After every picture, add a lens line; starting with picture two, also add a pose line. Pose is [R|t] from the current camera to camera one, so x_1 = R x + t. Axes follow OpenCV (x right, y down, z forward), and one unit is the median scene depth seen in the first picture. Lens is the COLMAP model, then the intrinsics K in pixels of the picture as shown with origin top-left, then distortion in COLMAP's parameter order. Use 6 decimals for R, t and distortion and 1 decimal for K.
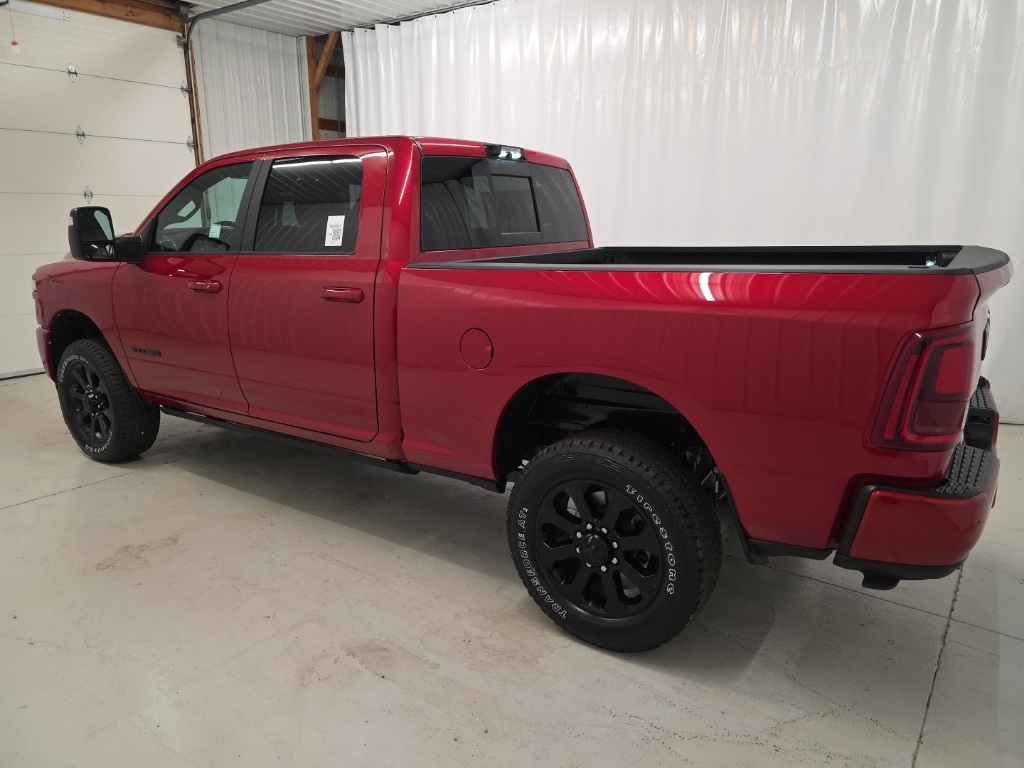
lens RADIAL K [[682.4, 0, 506.3], [0, 682.4, 379.3], [0, 0, 1]] dist [0.030392, -0.024586]
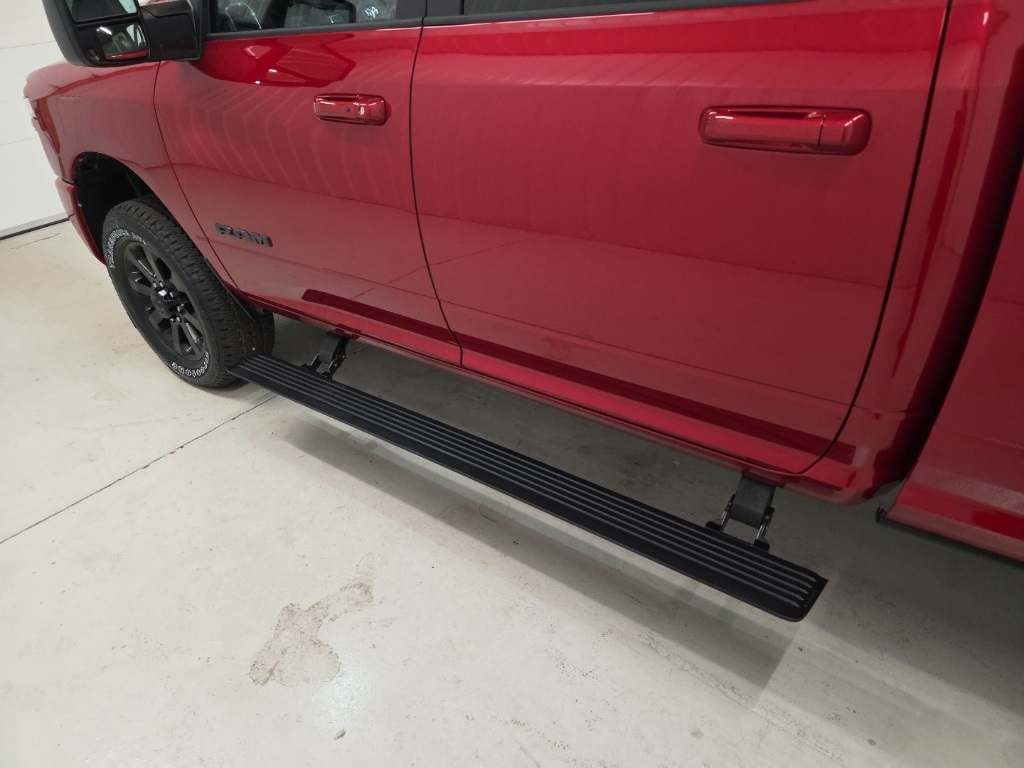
lens RADIAL K [[682.4, 0, 514.8], [0, 682.4, 386.3], [0, 0, 1]] dist [0.030392, -0.024586]
pose [[0.995810, -0.035427, -0.084302, -0.238809], [0.061000, 0.944163, 0.323784, -0.082423], [0.068124, -0.327570, 0.942368, 0.411594]]
